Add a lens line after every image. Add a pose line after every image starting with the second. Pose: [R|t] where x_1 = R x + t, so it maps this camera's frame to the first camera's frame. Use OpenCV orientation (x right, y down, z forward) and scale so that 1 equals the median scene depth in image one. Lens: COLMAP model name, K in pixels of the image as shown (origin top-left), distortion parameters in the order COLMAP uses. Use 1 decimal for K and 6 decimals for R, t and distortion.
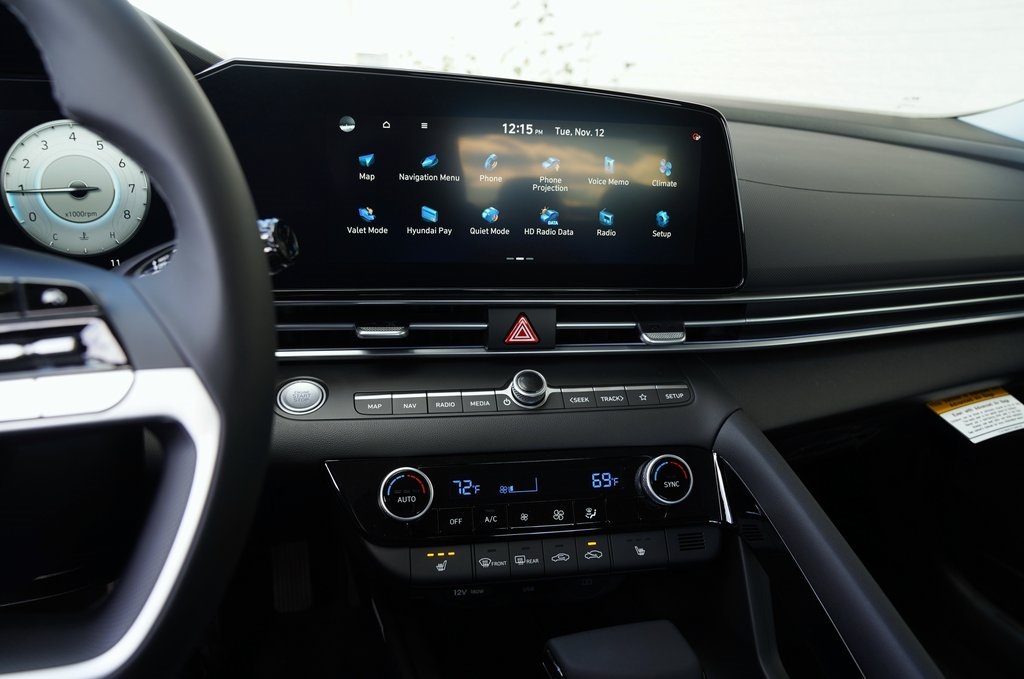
lens RADIAL K [[707.5, 0, 512.0], [0, 707.5, 339.5], [0, 0, 1]] dist [-0.106399, 0.001535]
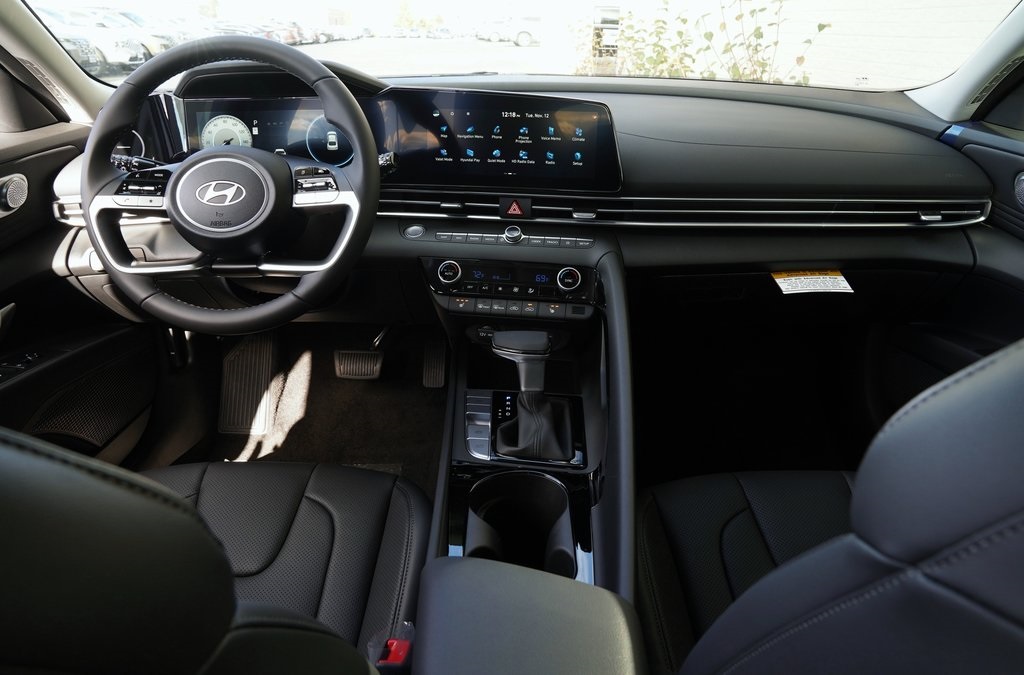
lens RADIAL K [[707.5, 0, 512.0], [0, 707.5, 337.5], [0, 0, 1]] dist [-0.106399, 0.001535]
pose [[0.943256, 0.093049, -0.318765, 0.761463], [-0.072944, 0.994552, 0.074467, 0.229135], [0.323957, -0.046989, 0.944904, -1.090081]]
